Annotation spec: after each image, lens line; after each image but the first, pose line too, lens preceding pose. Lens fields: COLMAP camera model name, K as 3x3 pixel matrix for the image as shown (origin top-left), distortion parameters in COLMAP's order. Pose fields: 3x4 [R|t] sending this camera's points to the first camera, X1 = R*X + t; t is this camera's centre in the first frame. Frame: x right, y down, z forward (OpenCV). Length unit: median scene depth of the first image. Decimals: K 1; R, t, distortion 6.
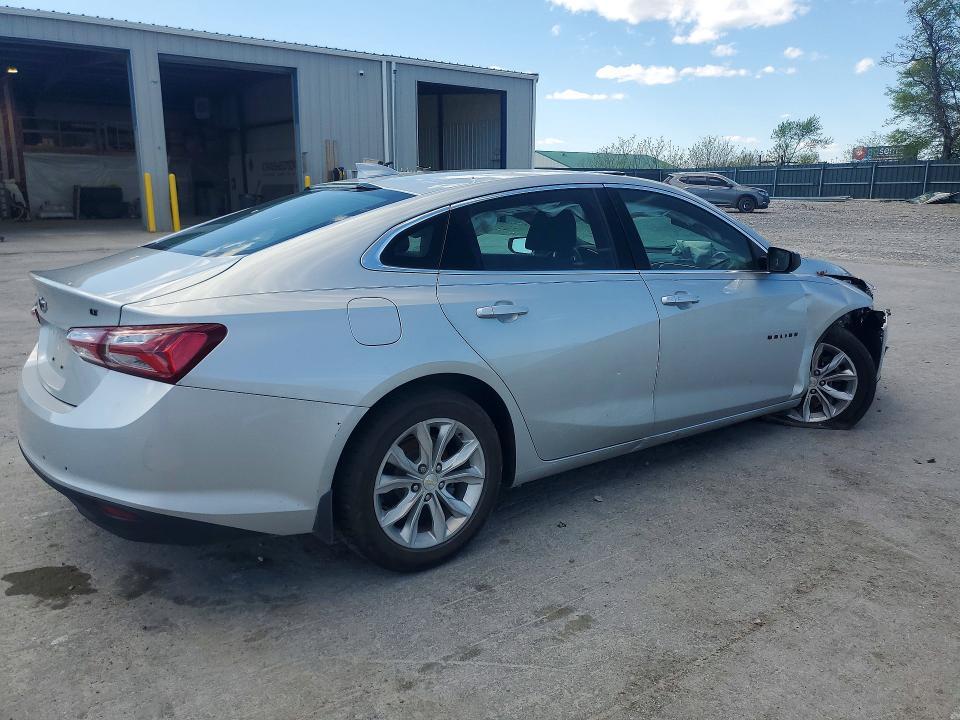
lens RADIAL K [[753.7, 0, 479.6], [0, 753.7, 360.4], [0, 0, 1]] dist [0.002026, 0.007324]
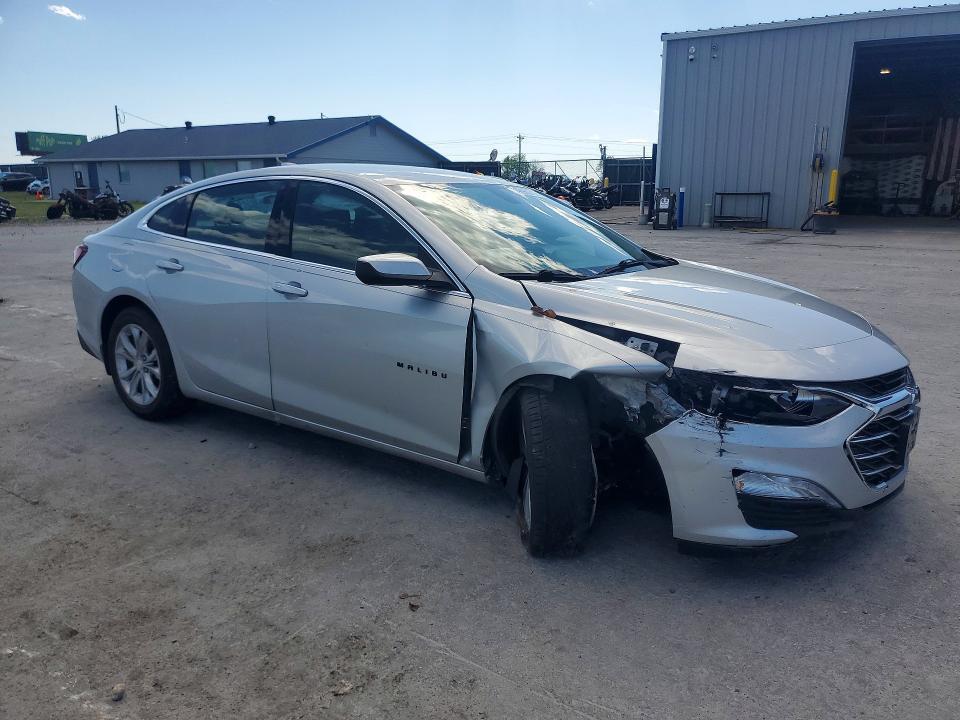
lens RADIAL K [[753.7, 0, 478.9], [0, 753.7, 361.0], [0, 0, 1]] dist [0.002026, 0.007324]
pose [[0.297229, 0.223175, -0.928358, 1.397245], [-0.215330, 0.962919, 0.162542, -0.222062], [0.930209, 0.151591, 0.334263, 0.965707]]
